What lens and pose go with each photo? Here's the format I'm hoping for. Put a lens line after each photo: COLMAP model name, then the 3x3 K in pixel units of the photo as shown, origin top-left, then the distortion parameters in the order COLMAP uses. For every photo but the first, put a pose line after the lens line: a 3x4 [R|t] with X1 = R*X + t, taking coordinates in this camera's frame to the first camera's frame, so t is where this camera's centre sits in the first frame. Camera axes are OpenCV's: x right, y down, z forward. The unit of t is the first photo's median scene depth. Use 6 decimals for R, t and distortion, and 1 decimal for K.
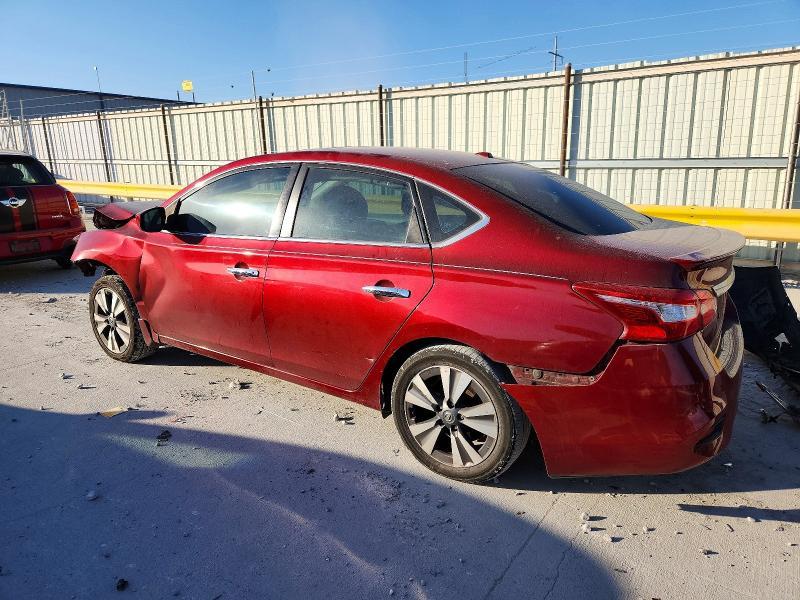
lens RADIAL K [[539.9, 0, 400.0], [0, 539.9, 300.0], [0, 0, 1]] dist [0.054565, -0.002896]
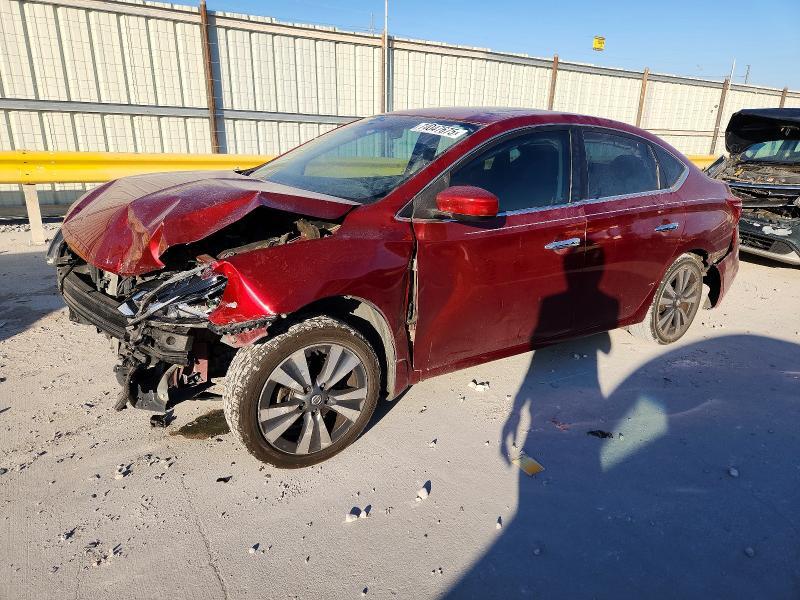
lens RADIAL K [[538.3, 0, 403.5], [0, 538.3, 298.7], [0, 0, 1]] dist [0.062151, -0.046432]
pose [[0.373570, -0.275121, 0.885863, -0.526078], [0.186772, 0.957754, 0.218686, -0.093346], [-0.908604, 0.083760, 0.409173, 0.366017]]
